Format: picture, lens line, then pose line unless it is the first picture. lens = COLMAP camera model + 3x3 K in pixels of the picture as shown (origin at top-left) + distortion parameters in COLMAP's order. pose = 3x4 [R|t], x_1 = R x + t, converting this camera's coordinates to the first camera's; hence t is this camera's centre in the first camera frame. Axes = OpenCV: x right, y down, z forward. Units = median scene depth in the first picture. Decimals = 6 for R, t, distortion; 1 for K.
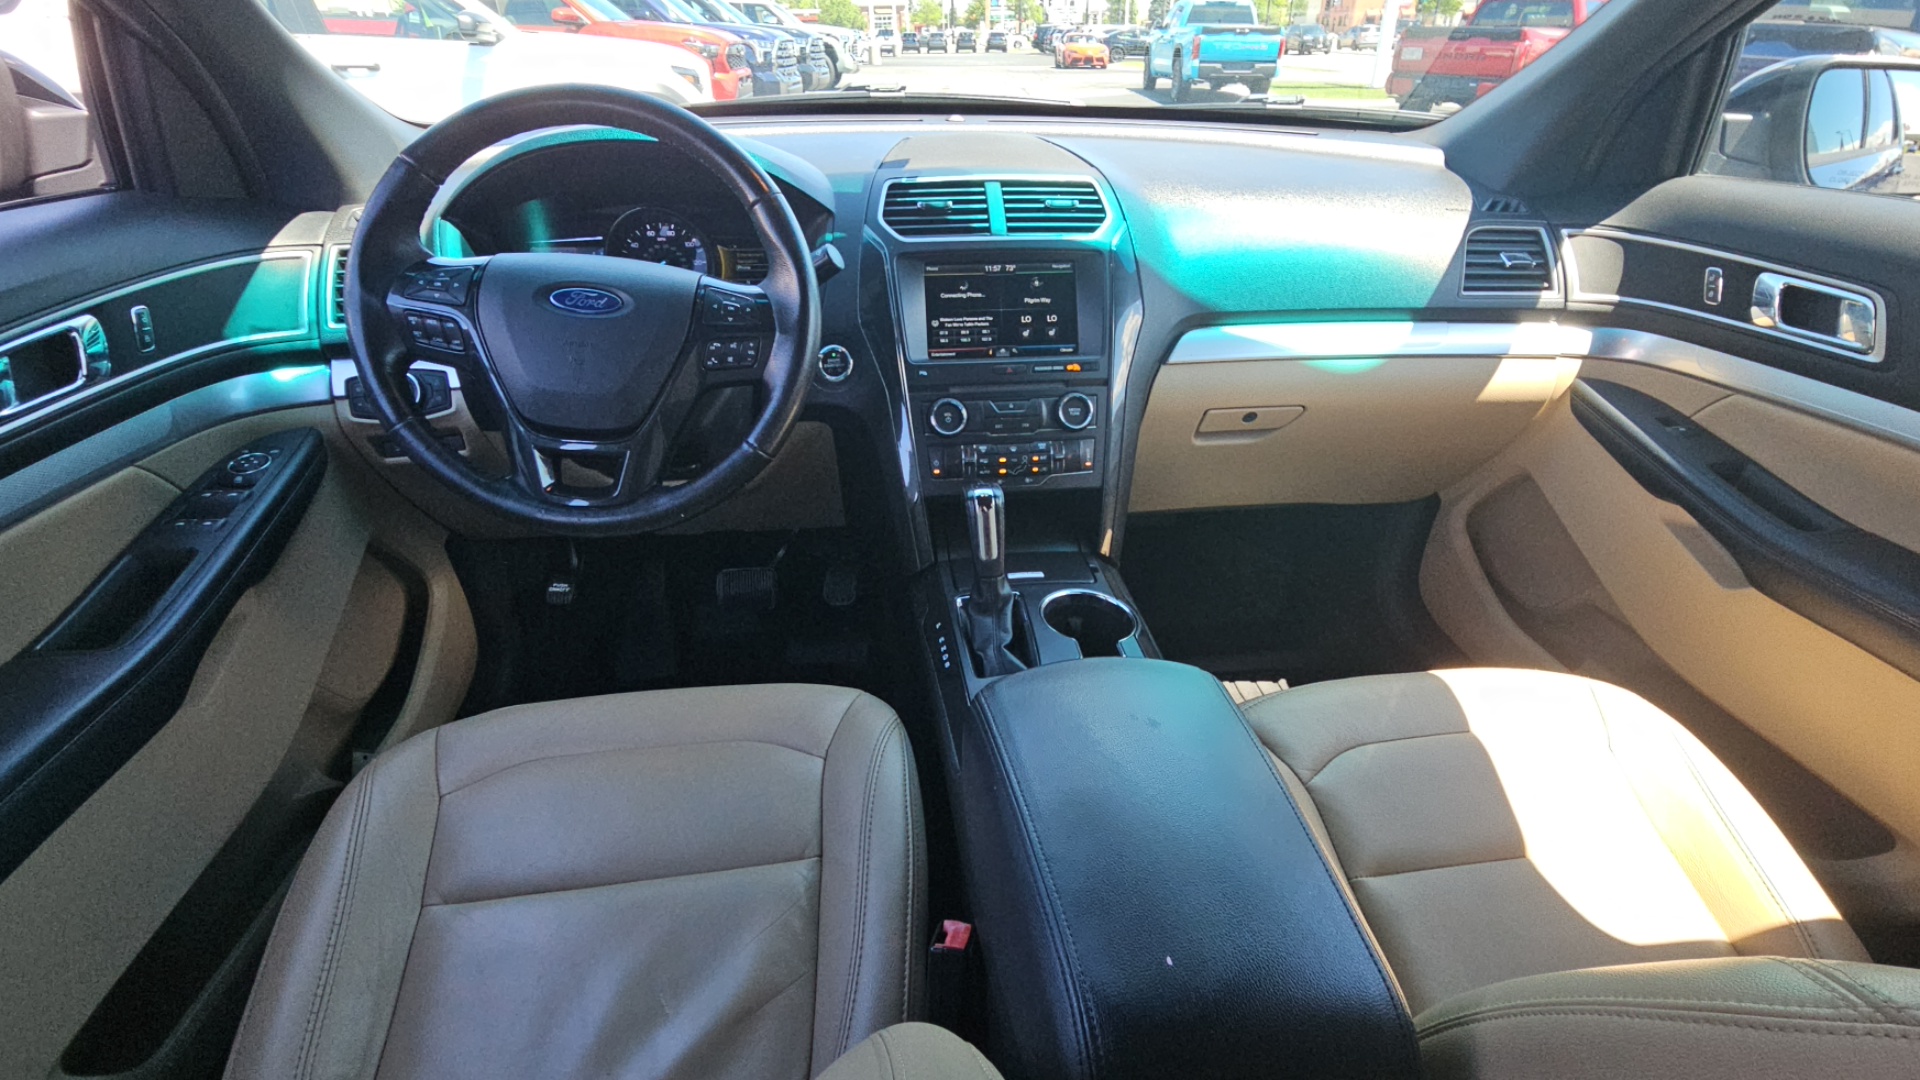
lens RADIAL K [[857.5, 0, 979.2], [0, 857.5, 545.8], [0, 0, 1]] dist [0.009506, -0.008837]
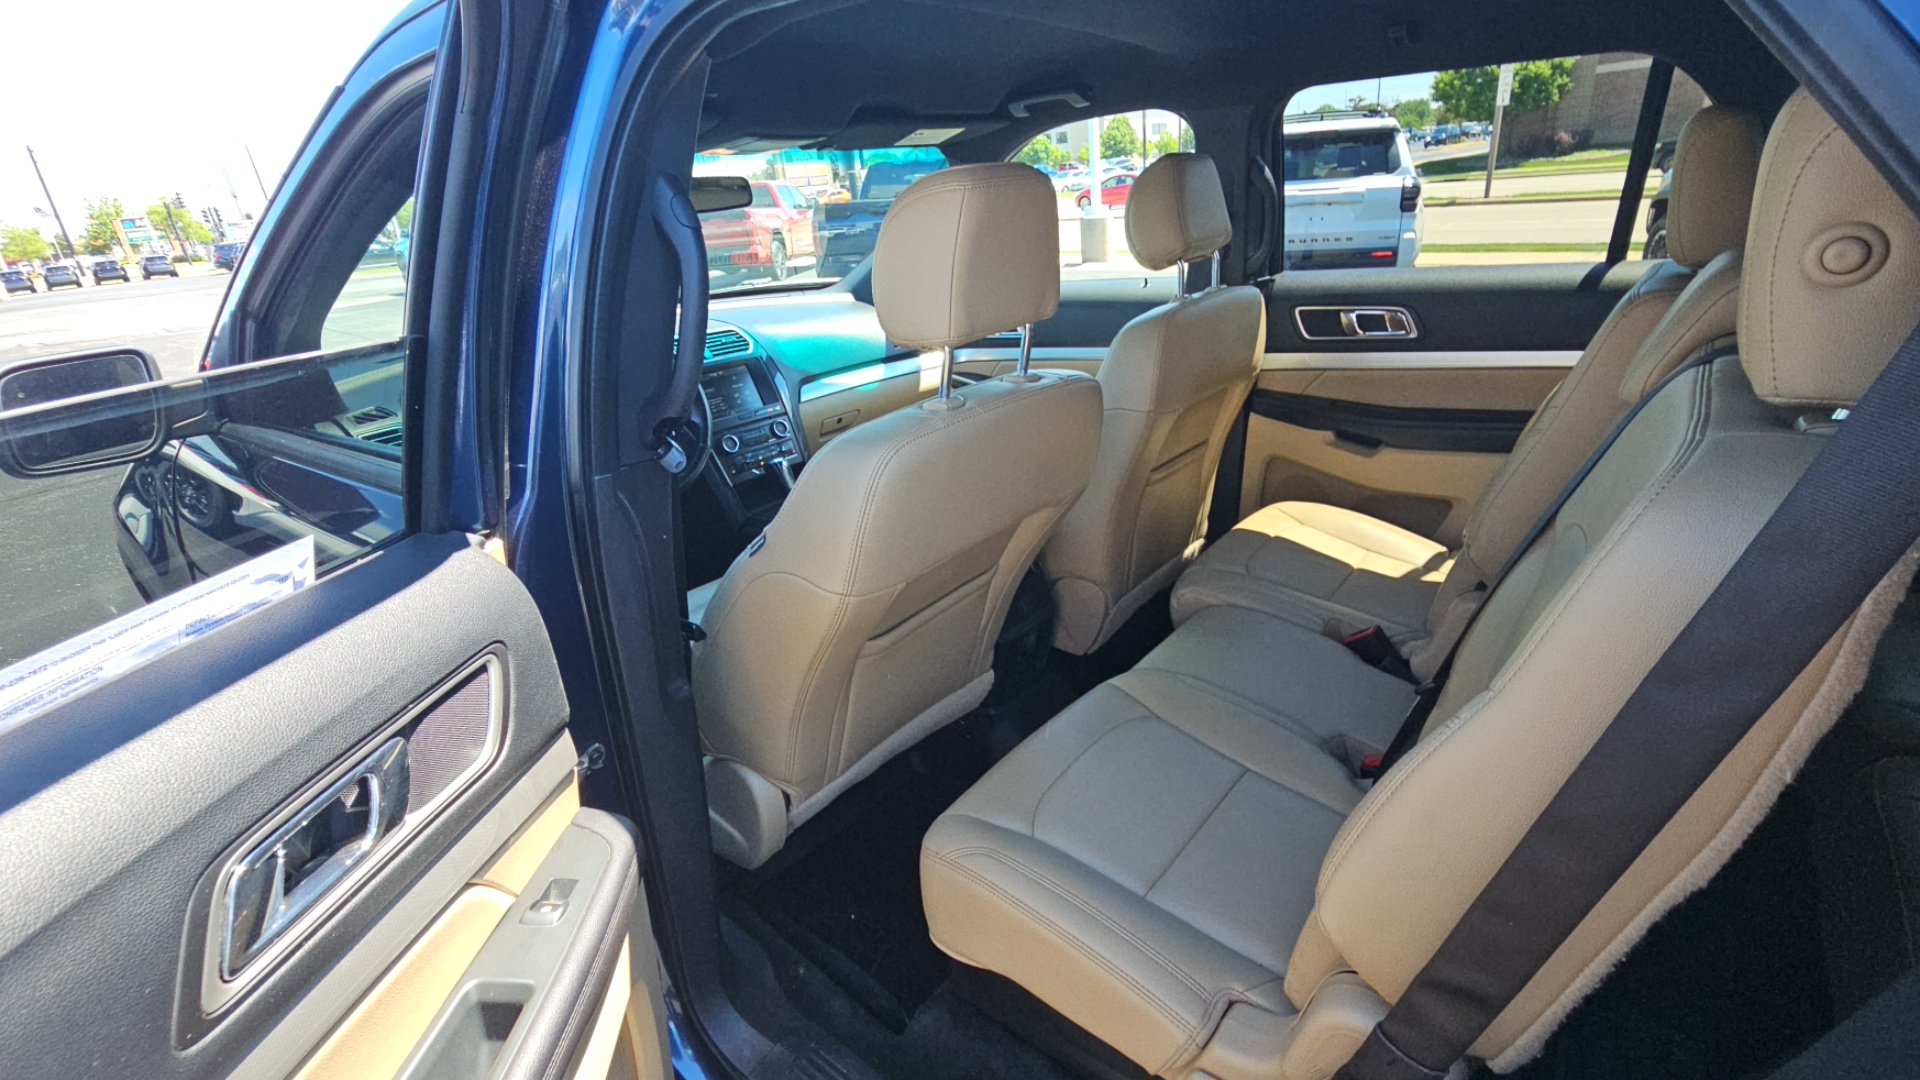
lens RADIAL K [[857.5, 0, 976.8], [0, 857.5, 546.0], [0, 0, 1]] dist [0.009506, -0.008837]
pose [[0.718178, -0.318037, 0.618929, -0.923201], [0.418970, 0.907787, -0.019688, 0.341285], [-0.555594, 0.273452, 0.785201, -0.821413]]
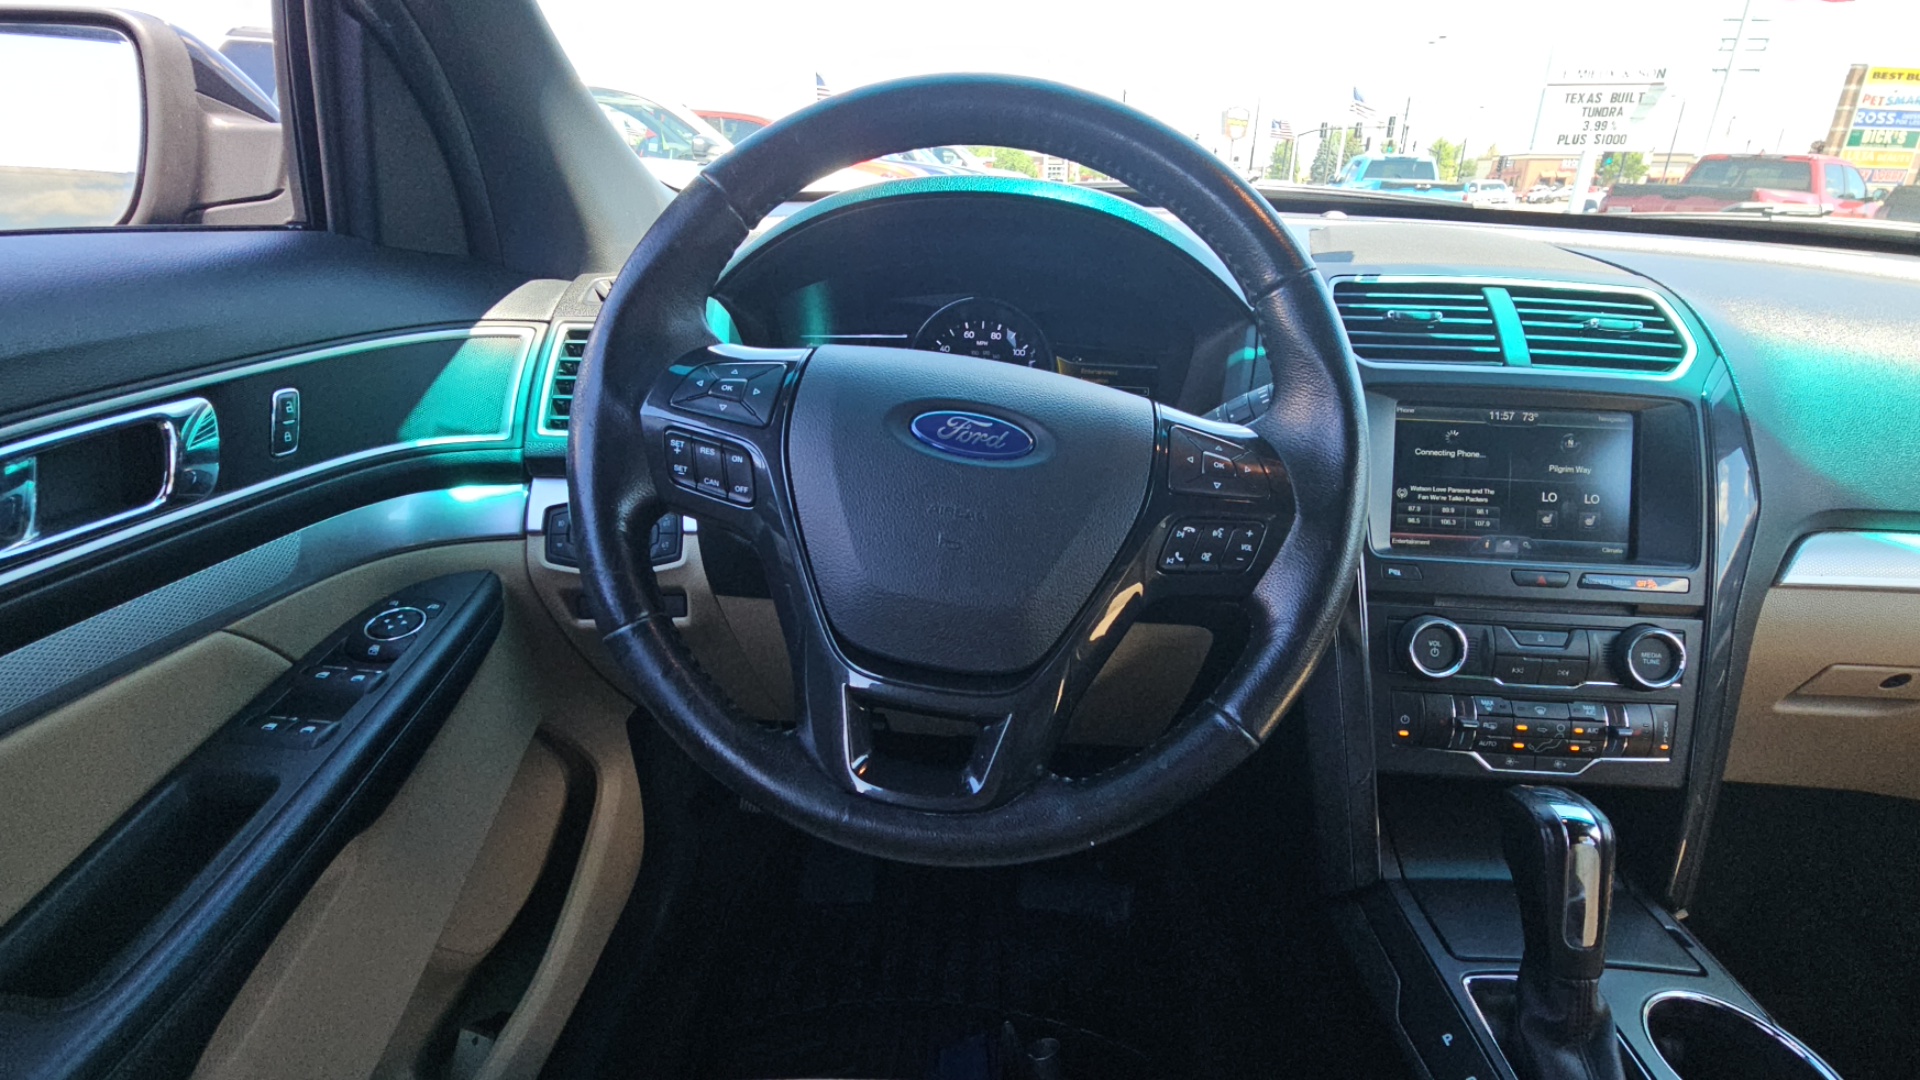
lens RADIAL K [[857.5, 0, 978.4], [0, 857.5, 545.3], [0, 0, 1]] dist [0.009506, -0.008837]
pose [[0.984968, 0.092101, -0.146132, -0.267285], [-0.111022, 0.985657, -0.127100, -0.105658], [0.132330, 0.141414, 0.981066, 0.341149]]
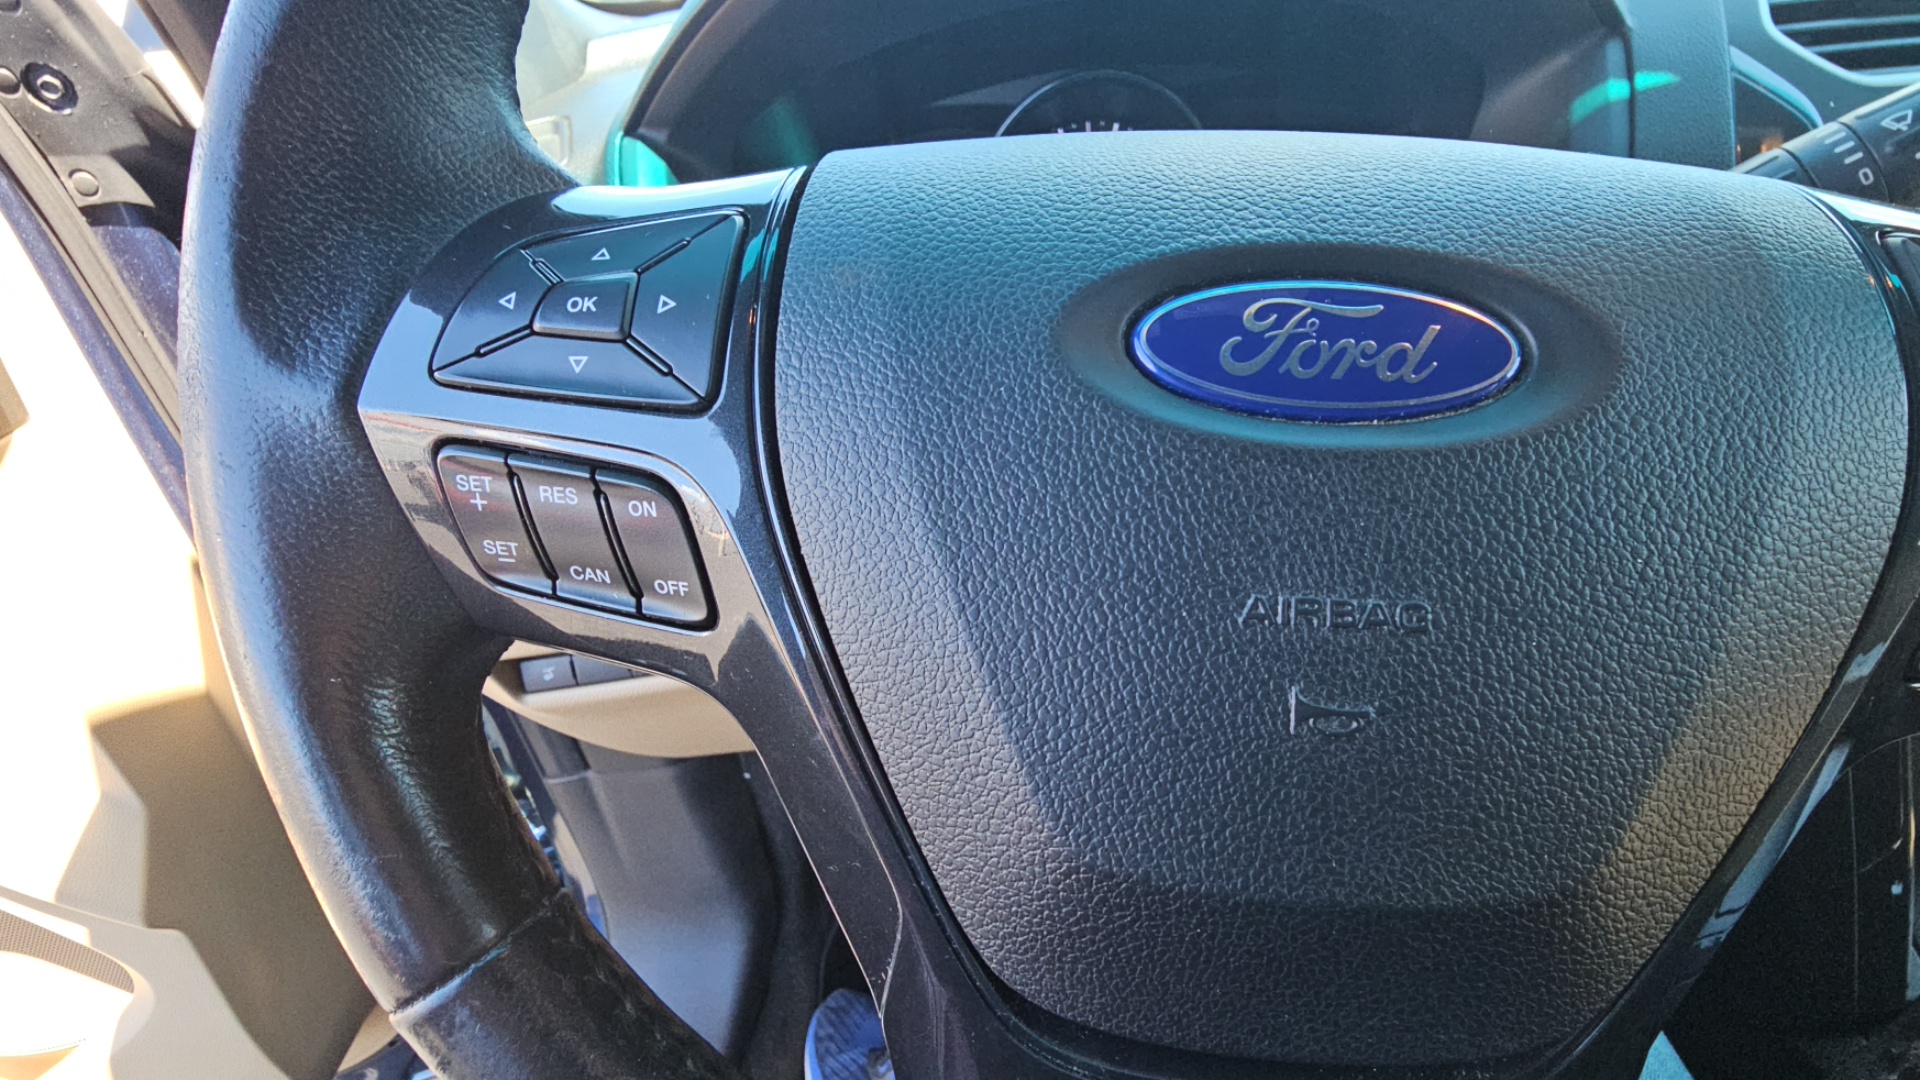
lens RADIAL K [[857.5, 0, 974.4], [0, 857.5, 540.5], [0, 0, 1]] dist [0.009506, -0.008837]
pose [[0.980338, -0.008691, -0.197133, -0.361735], [0.011760, 0.999827, 0.014402, -0.181808], [0.196974, -0.016437, 0.980271, 0.592098]]
